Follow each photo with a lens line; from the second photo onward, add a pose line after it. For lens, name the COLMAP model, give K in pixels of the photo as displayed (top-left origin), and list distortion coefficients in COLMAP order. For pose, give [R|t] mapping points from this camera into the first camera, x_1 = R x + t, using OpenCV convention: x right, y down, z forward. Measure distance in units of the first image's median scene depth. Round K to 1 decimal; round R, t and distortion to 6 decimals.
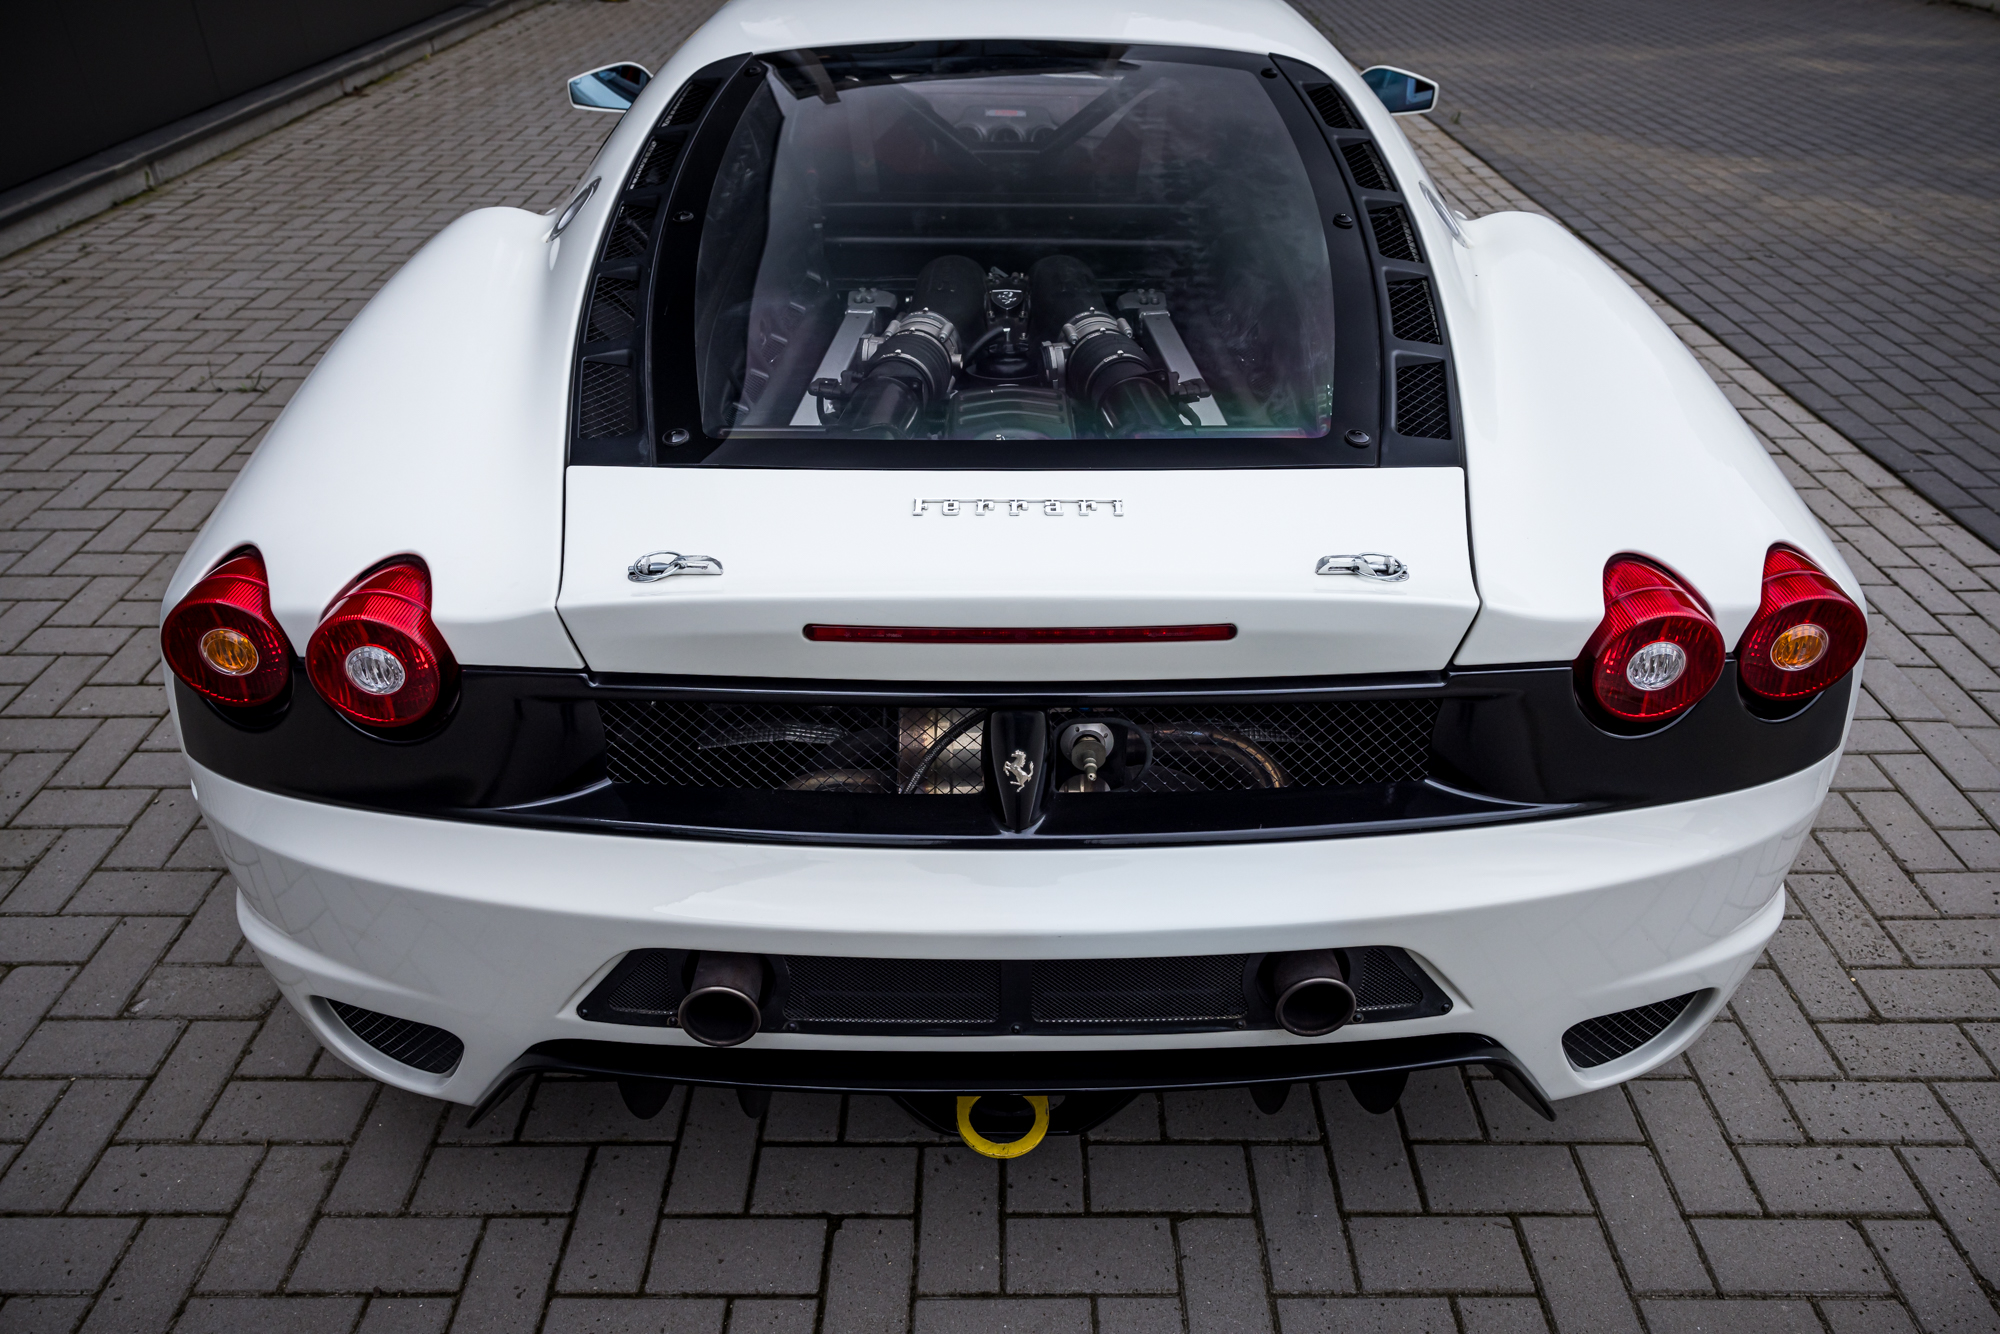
lens RADIAL K [[1378.6, 0, 1007.5], [0, 1378.6, 677.7], [0, 0, 1]] dist [0.003273, -0.002301]
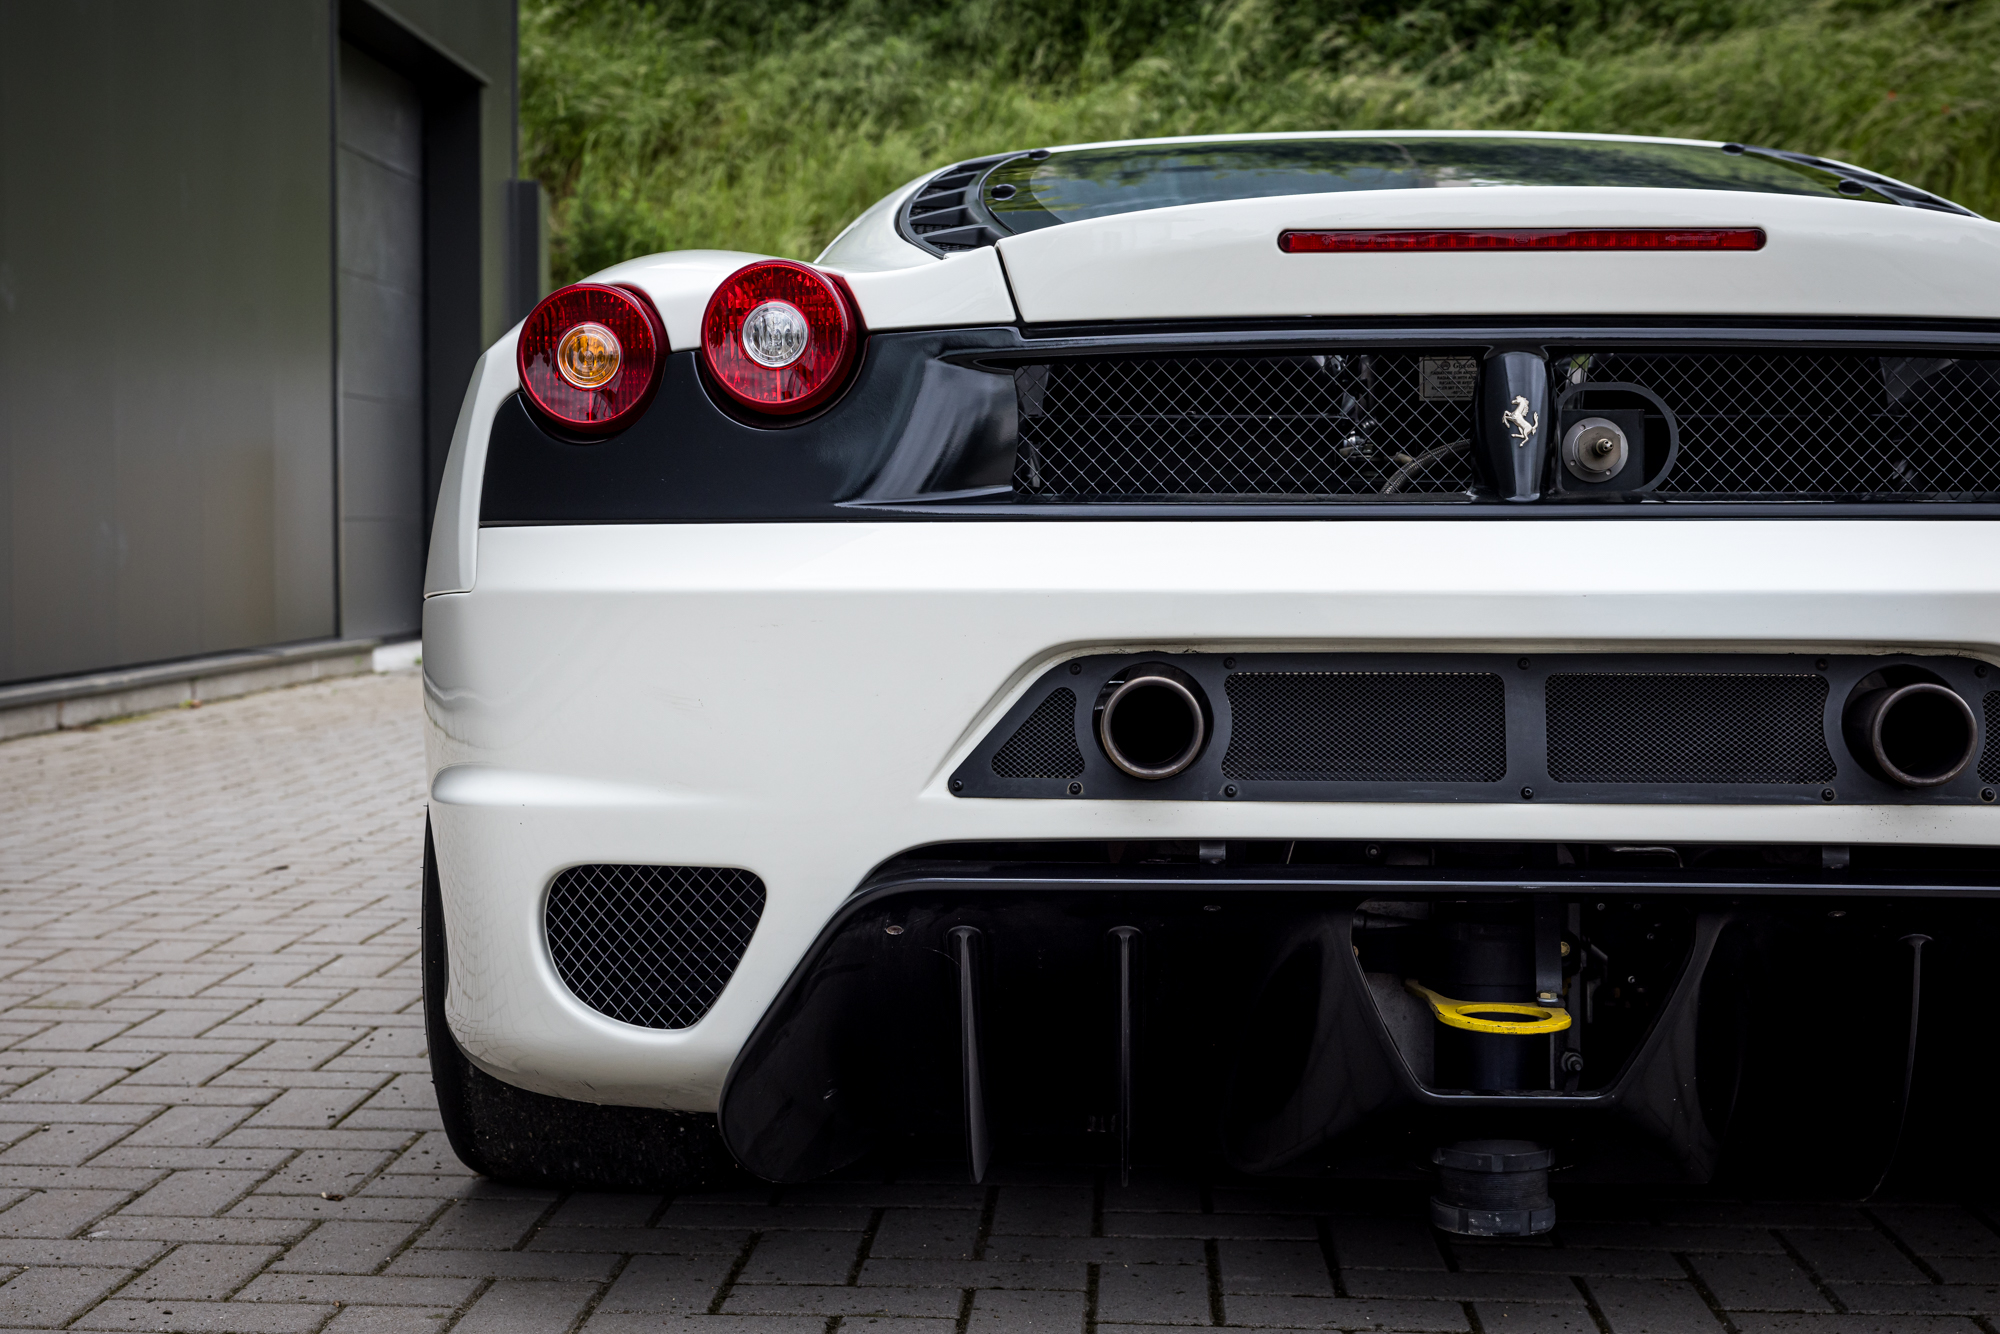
lens RADIAL K [[3155.2, 0, 894.0], [0, 3155.2, 586.7], [0, 0, 1]] dist [0.032140, 0.000000]
pose [[0.997028, -0.004391, -0.076916, -0.167180], [-0.037130, 0.847393, -0.529666, 0.881123], [0.067503, 0.530948, 0.844712, -0.451131]]
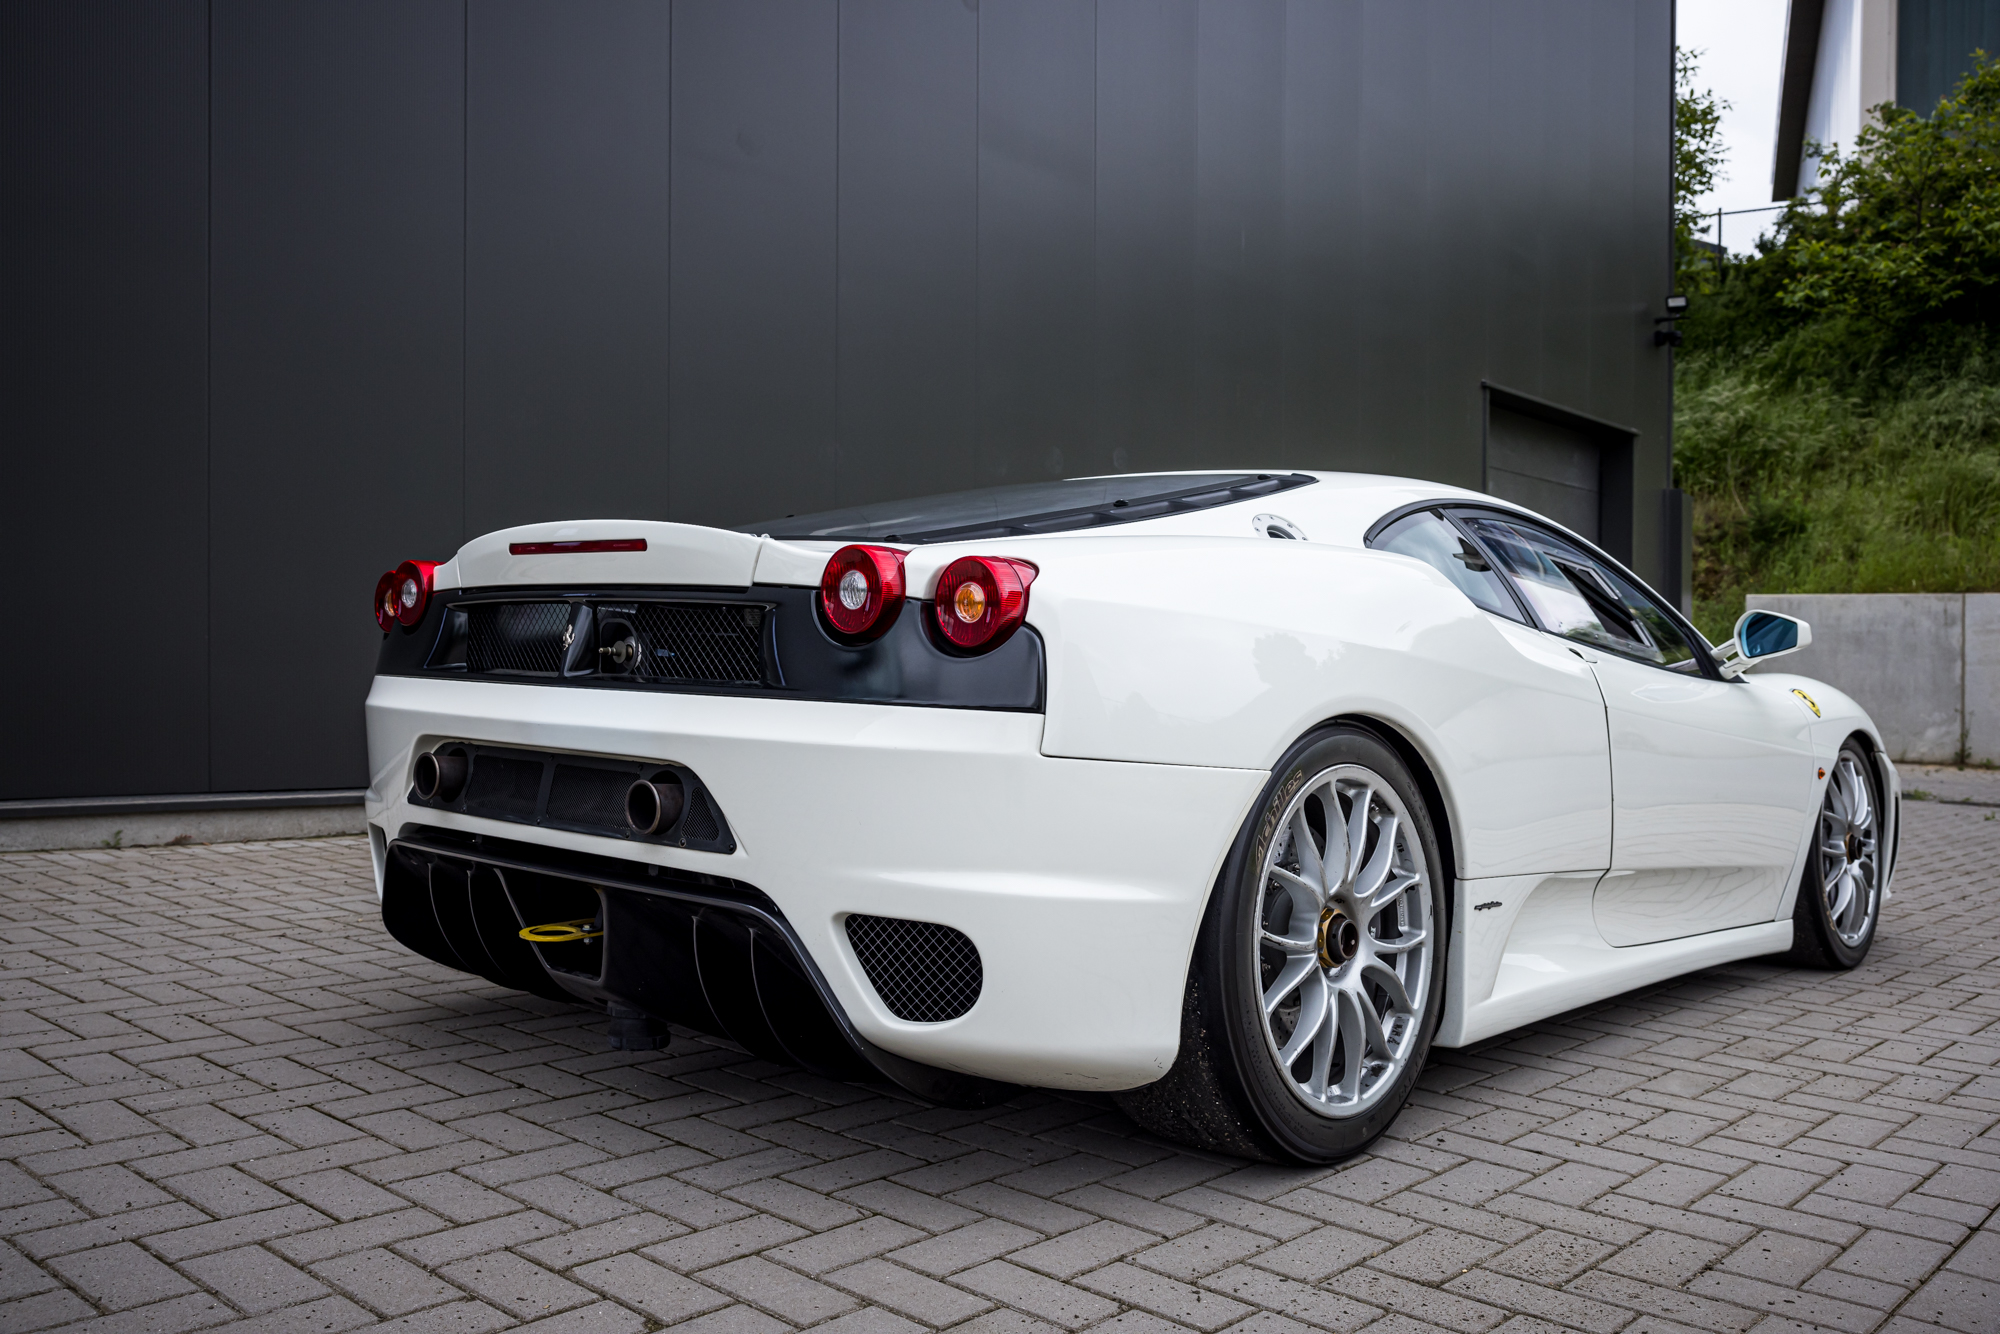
lens RADIAL K [[1683.9, 0, 950.9], [0, 1683.9, 713.6], [0, 0, 1]] dist [-0.008831, 0.002545]
pose [[0.728019, 0.038170, -0.684494, 1.302476], [-0.397417, 0.837064, -0.376010, 0.543475], [0.558613, 0.545772, 0.624568, 0.012712]]
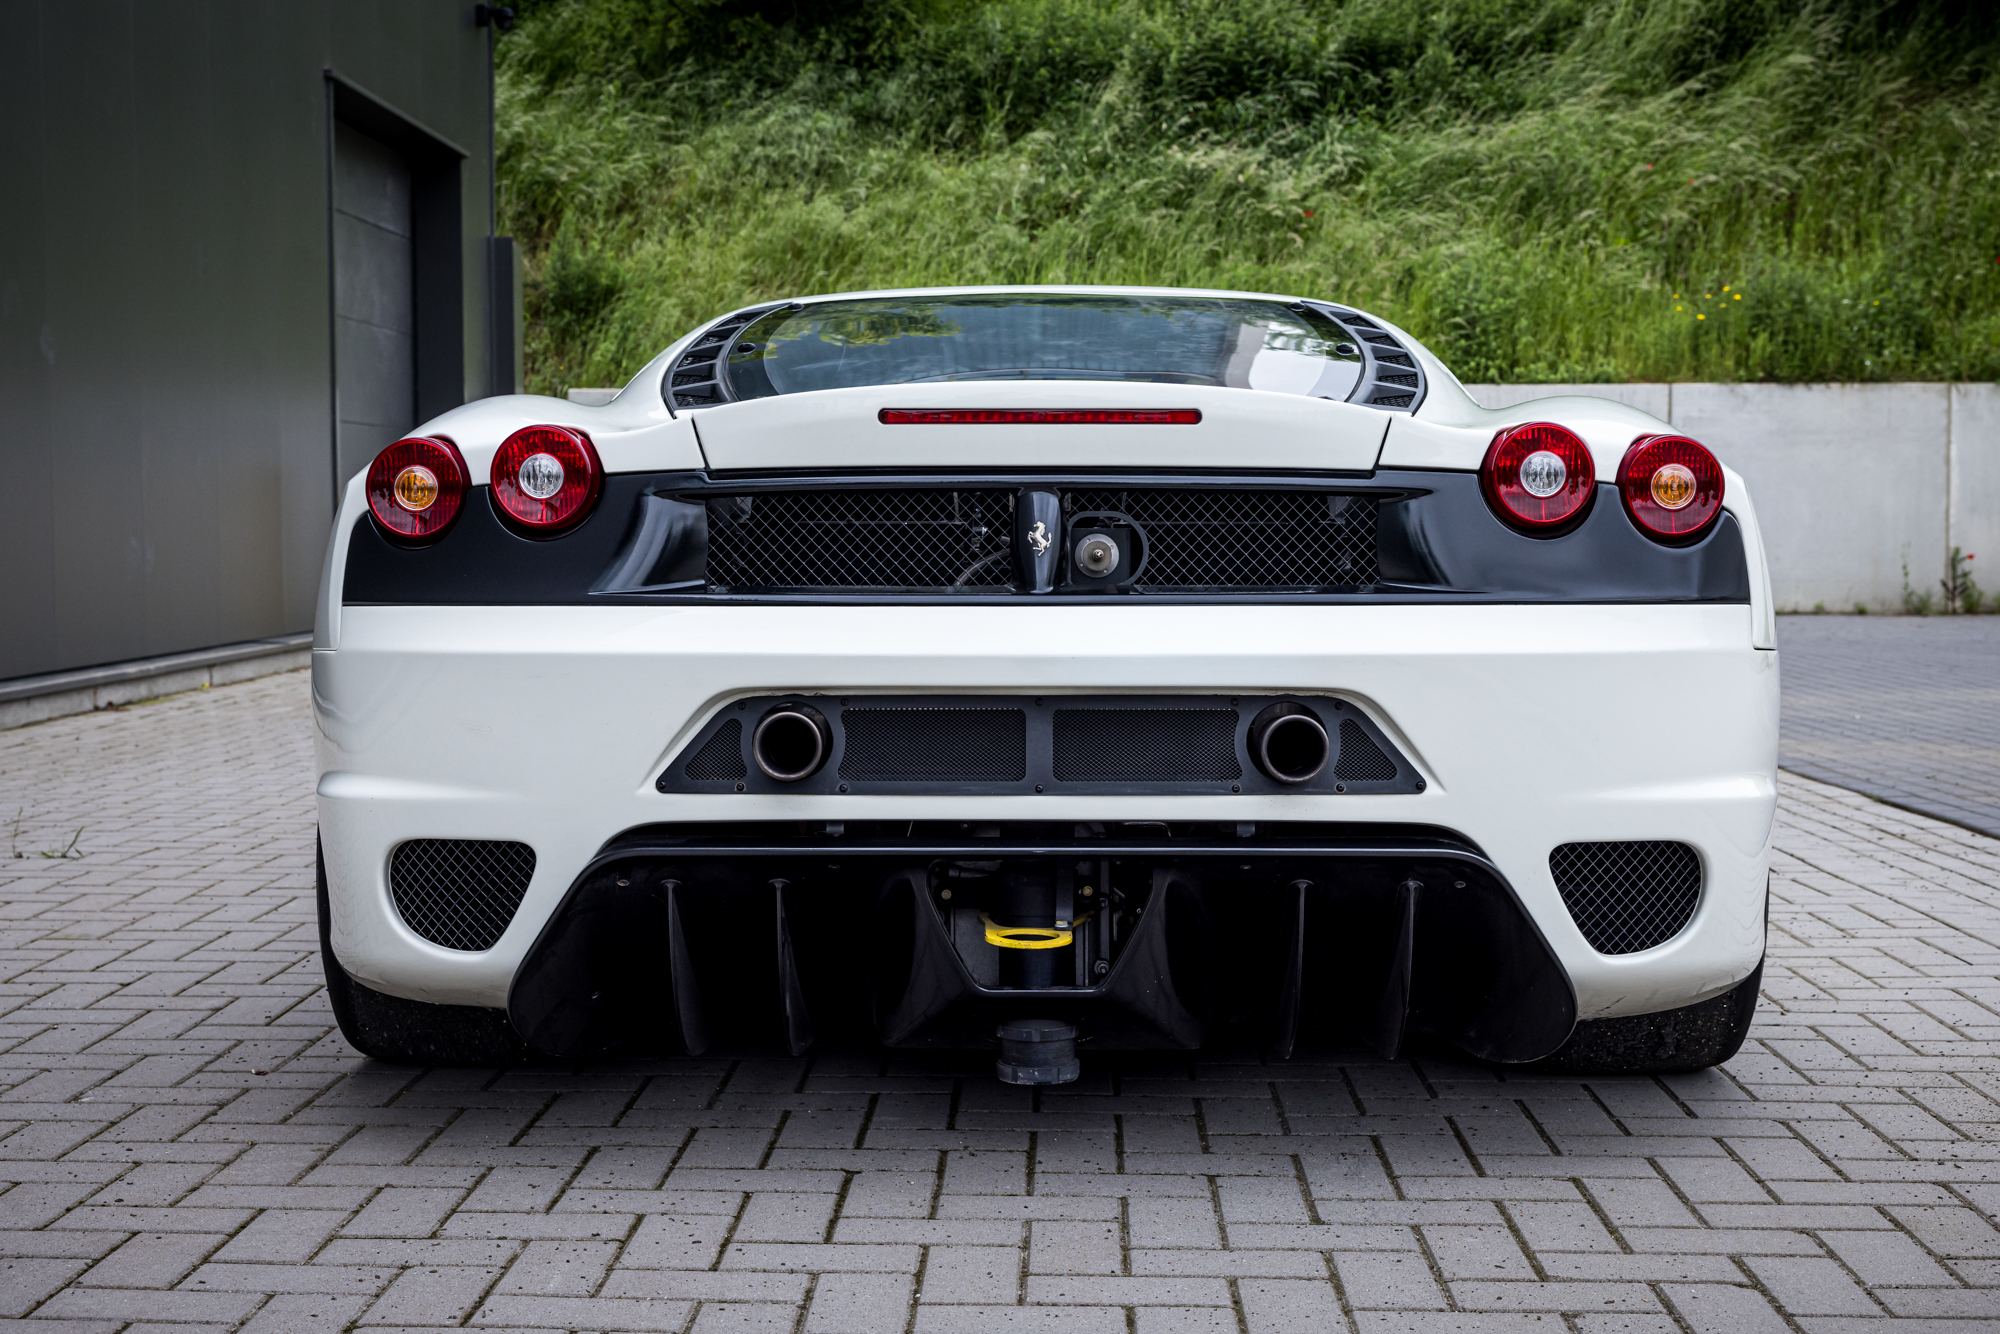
lens RADIAL K [[2752.2, 0, 1001.6], [0, 2752.2, 647.3], [0, 0, 1]] dist [0.025947, 0.000000]
pose [[0.999659, -0.005314, -0.025584, 0.027410], [-0.008341, 0.862987, -0.505157, 1.050513], [0.024764, 0.505198, 0.862648, -0.828494]]
